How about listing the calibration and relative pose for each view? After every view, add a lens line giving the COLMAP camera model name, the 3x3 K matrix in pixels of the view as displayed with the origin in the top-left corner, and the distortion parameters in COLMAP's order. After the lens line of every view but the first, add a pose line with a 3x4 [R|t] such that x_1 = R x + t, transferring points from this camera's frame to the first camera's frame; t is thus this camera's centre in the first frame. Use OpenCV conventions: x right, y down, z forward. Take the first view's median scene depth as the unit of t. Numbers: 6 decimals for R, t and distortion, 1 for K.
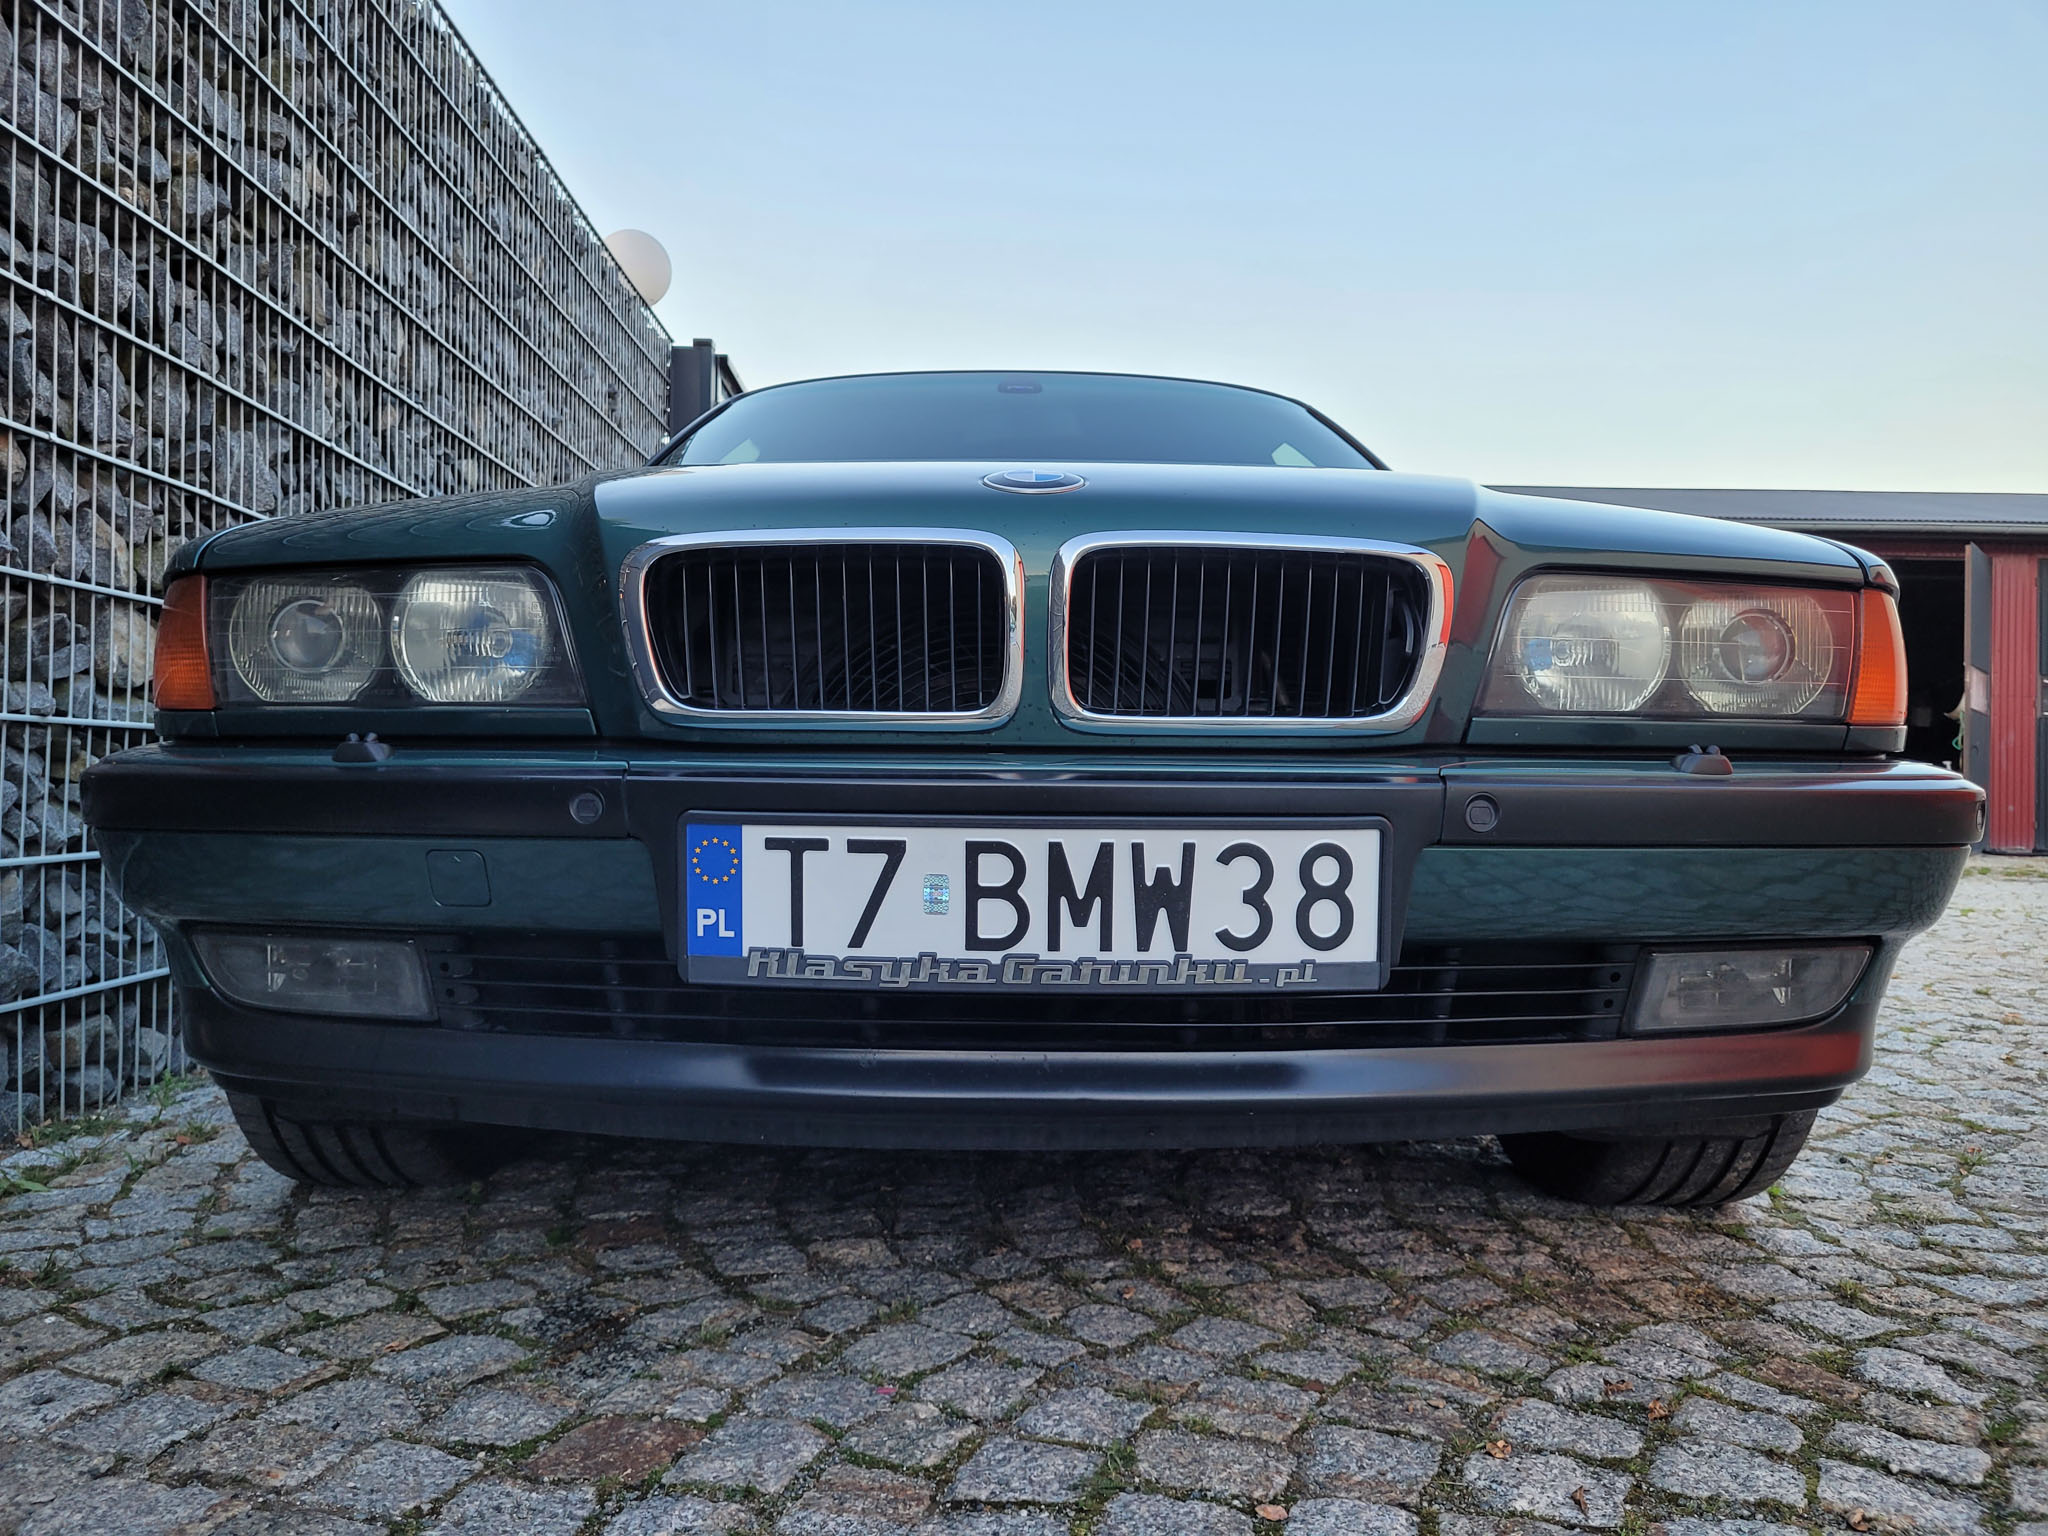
lens RADIAL K [[1554.3, 0, 1011.3], [0, 1554.3, 773.5], [0, 0, 1]] dist [0.044224, -0.038175]
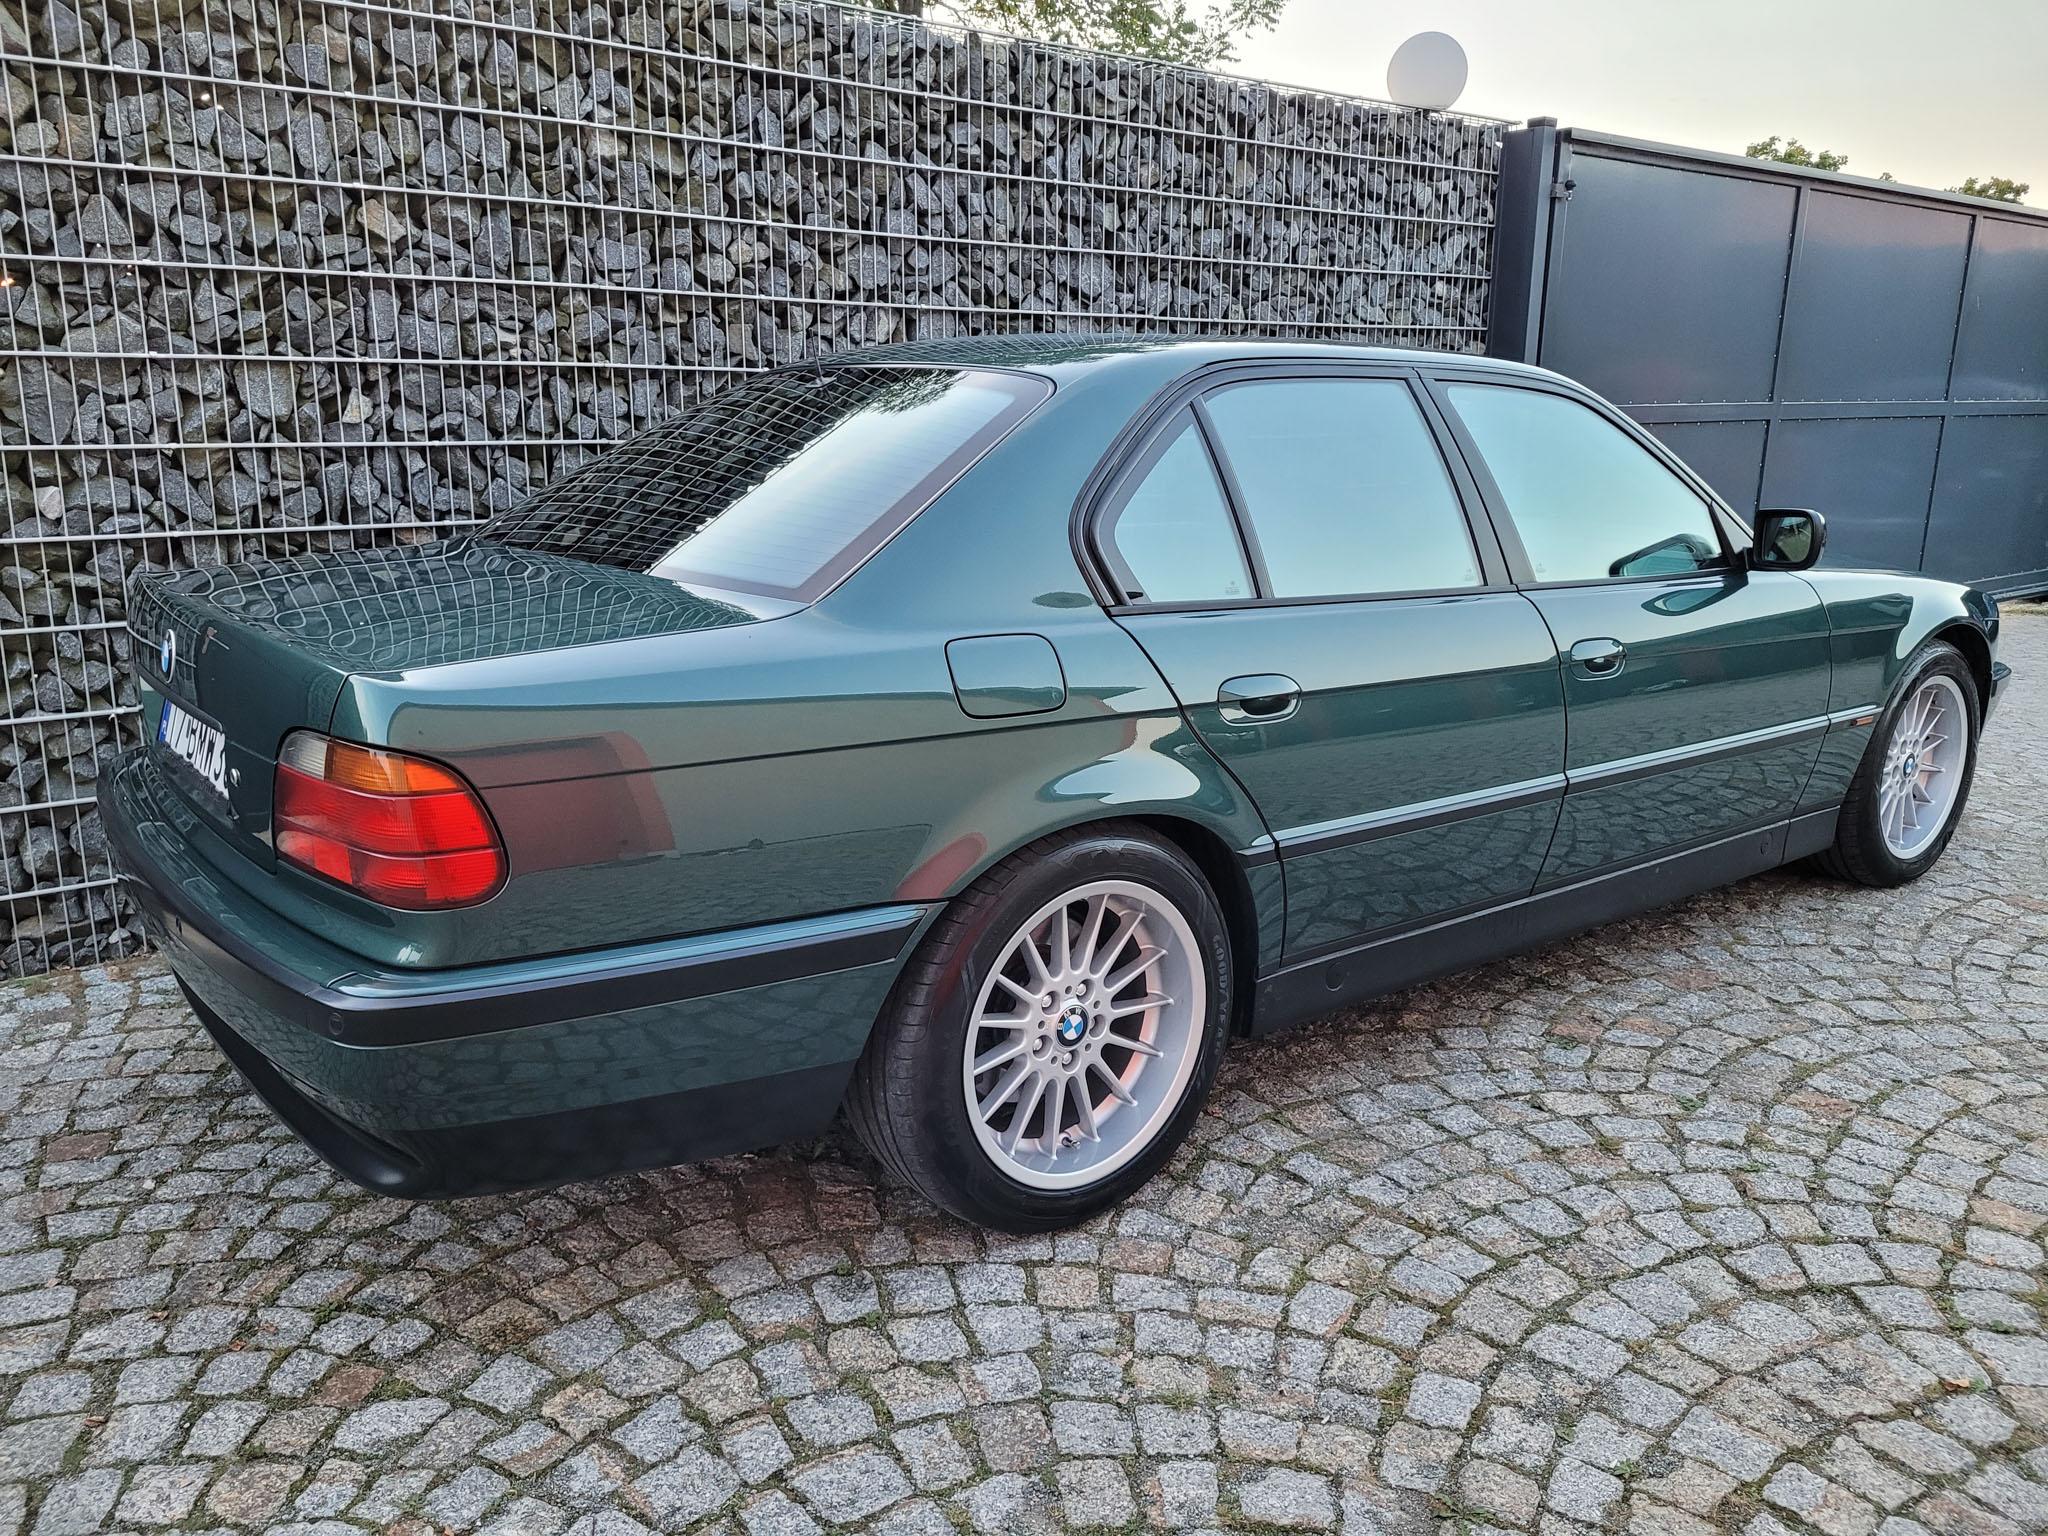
lens RADIAL K [[1545.1, 0, 1012.4], [0, 1545.1, 760.8], [0, 0, 1]] dist [0.054839, -0.046109]
pose [[0.600244, 0.168476, -0.781871, 2.384090], [0.011680, 0.975612, 0.219190, -0.646423], [0.799732, -0.140700, 0.583637, 0.852234]]
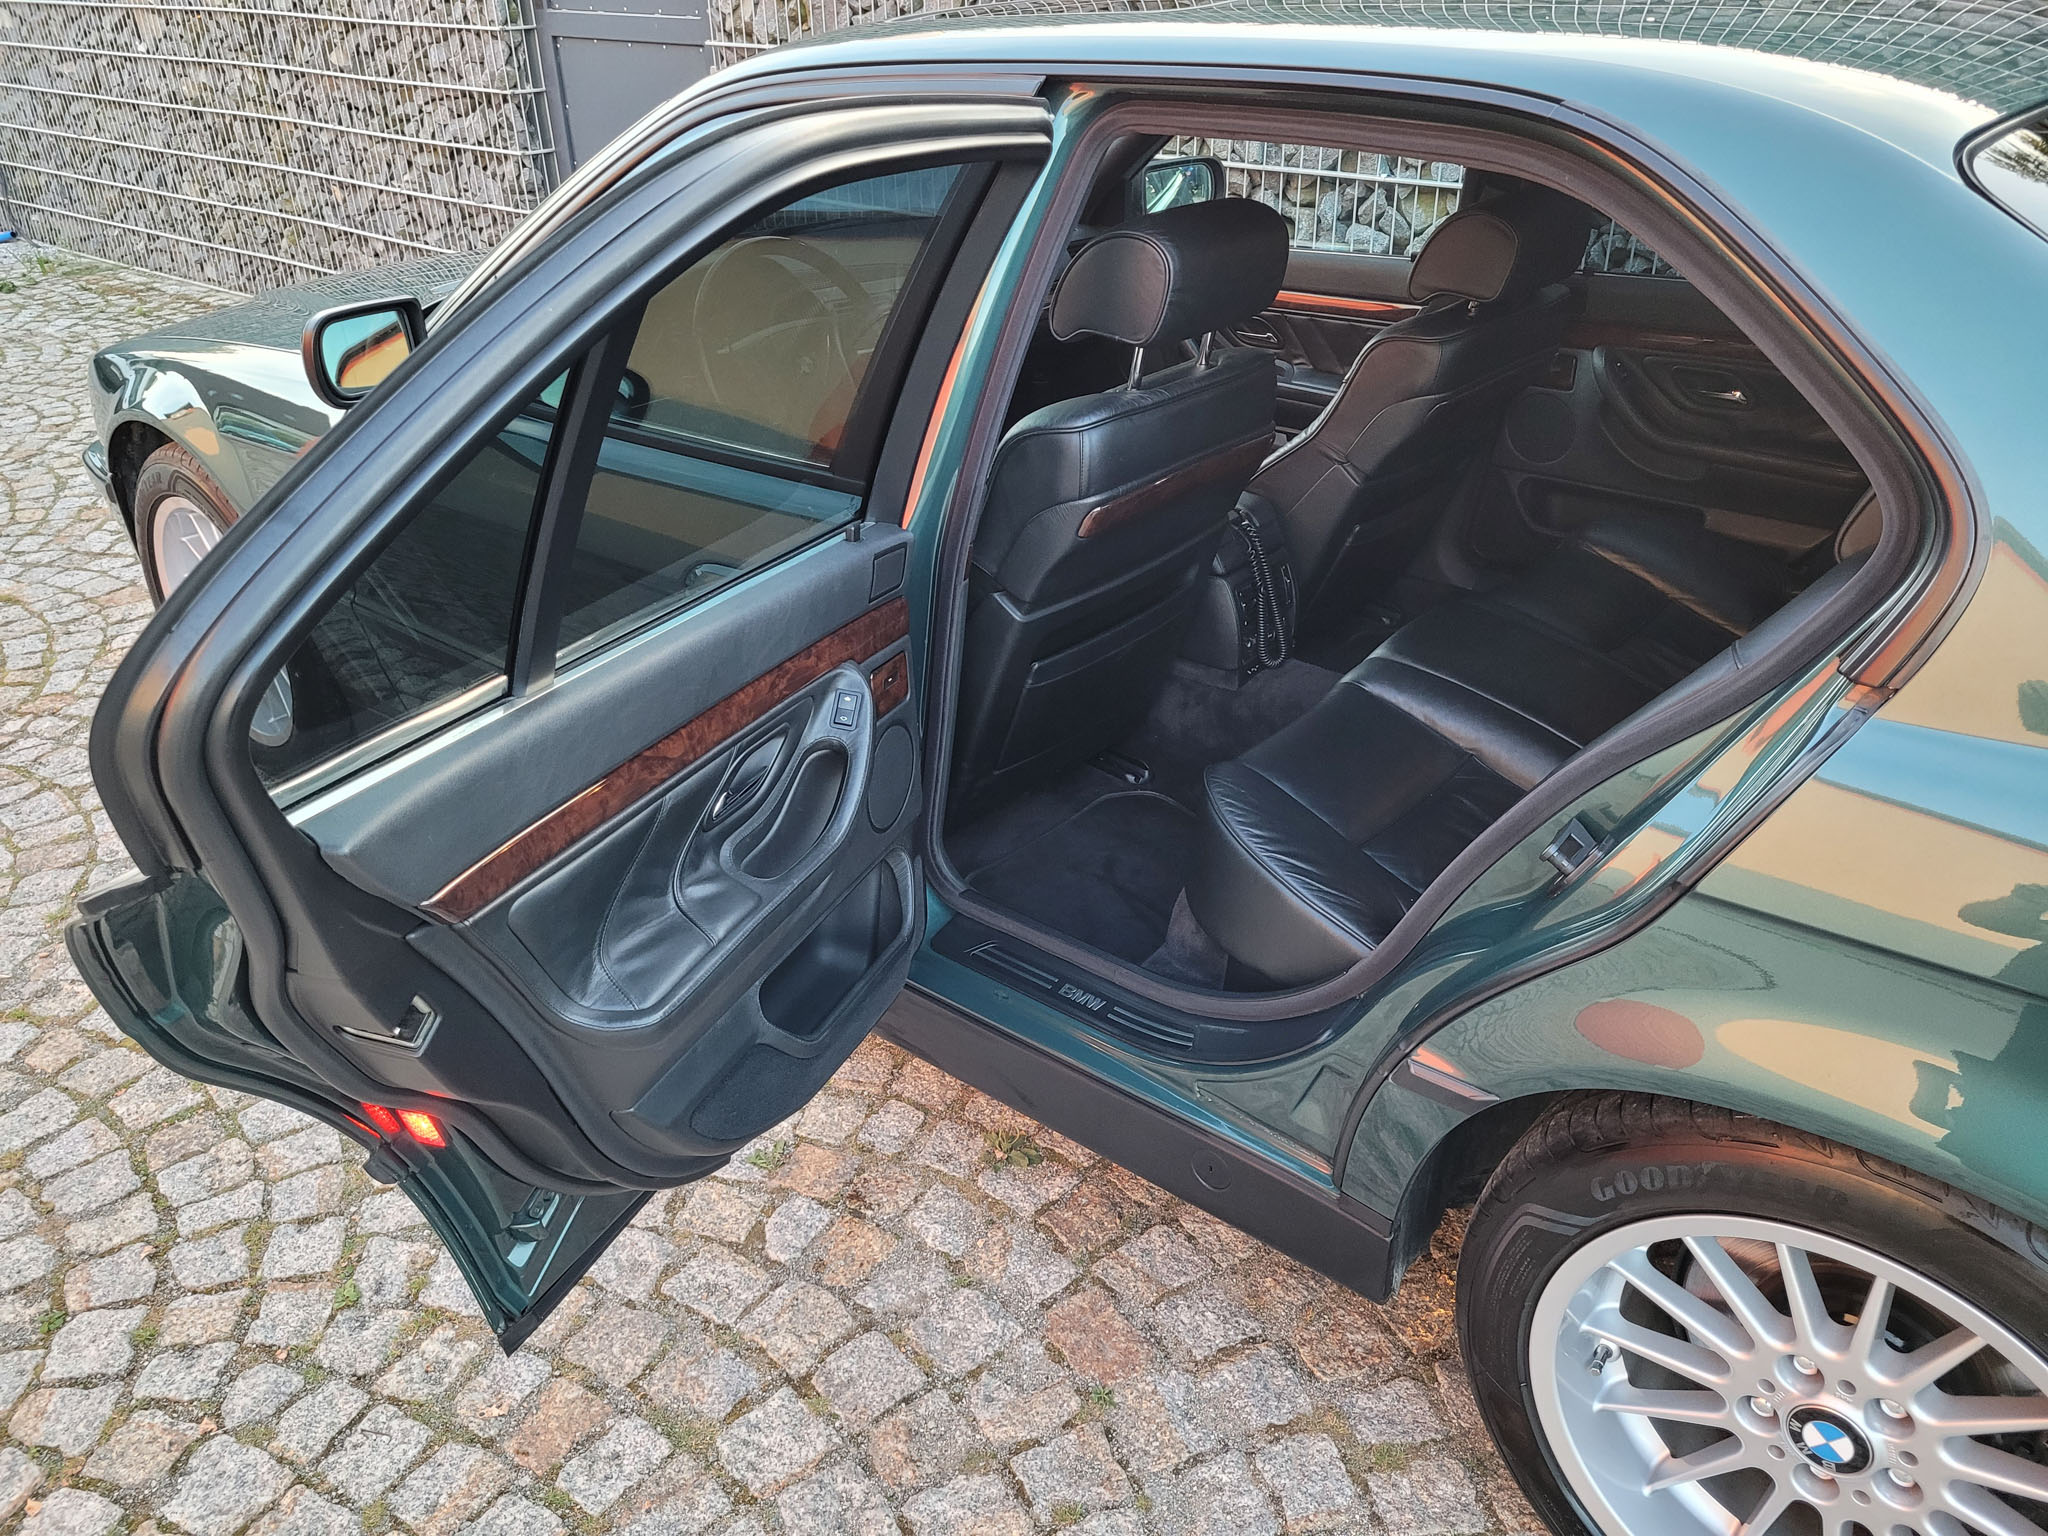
lens RADIAL K [[1550.4, 0, 1018.3], [0, 1550.4, 769.5], [0, 0, 1]] dist [0.054384, -0.048159]
pose [[-0.652443, 0.359402, -0.667195, 1.770515], [0.011711, 0.885069, 0.465313, -0.819844], [0.757747, 0.295776, -0.581666, 4.417298]]
